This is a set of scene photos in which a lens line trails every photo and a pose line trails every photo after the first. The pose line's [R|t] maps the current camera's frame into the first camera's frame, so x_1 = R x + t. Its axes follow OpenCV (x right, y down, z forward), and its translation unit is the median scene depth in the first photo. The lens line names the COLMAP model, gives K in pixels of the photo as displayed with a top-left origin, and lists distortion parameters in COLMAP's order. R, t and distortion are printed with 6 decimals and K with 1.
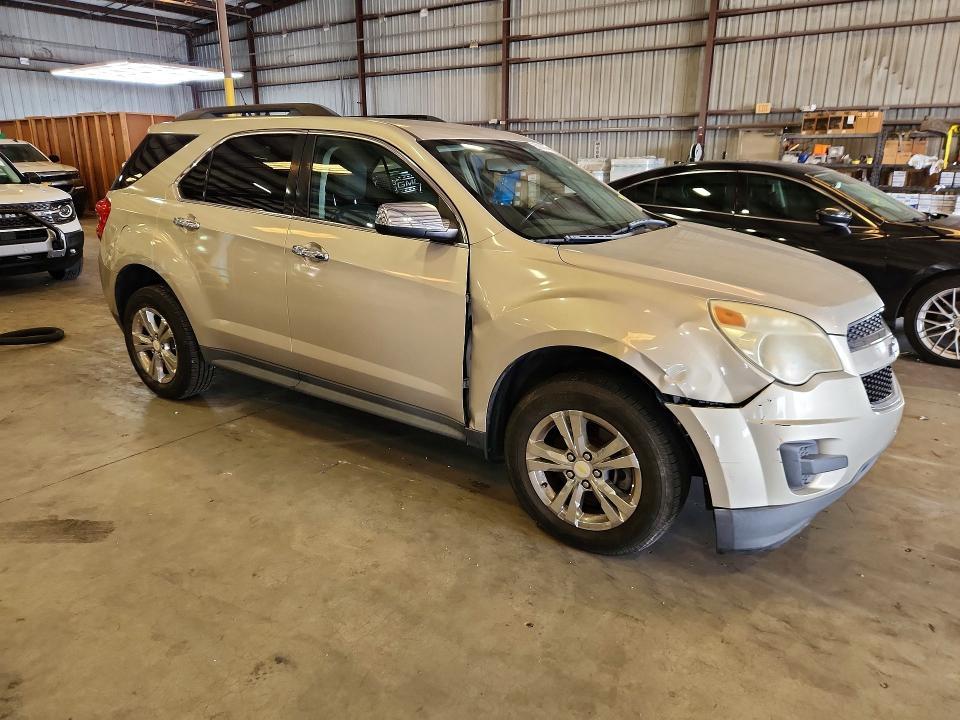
lens RADIAL K [[647.9, 0, 480.9], [0, 647.9, 342.2], [0, 0, 1]] dist [0.023836, -0.015651]
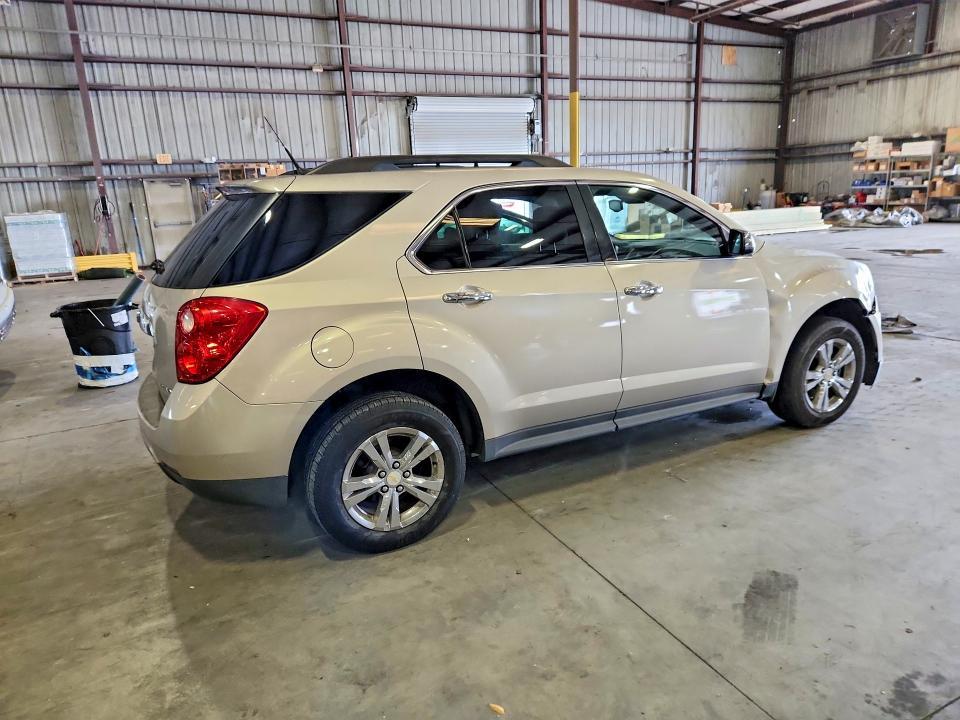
lens RADIAL K [[647.9, 0, 473.8], [0, 647.9, 354.1], [0, 0, 1]] dist [0.023836, -0.015651]
pose [[0.485153, -0.236979, 0.841705, -0.289387], [0.281520, 0.953657, 0.106232, -0.050259], [-0.827873, 0.185418, 0.529384, 0.146277]]
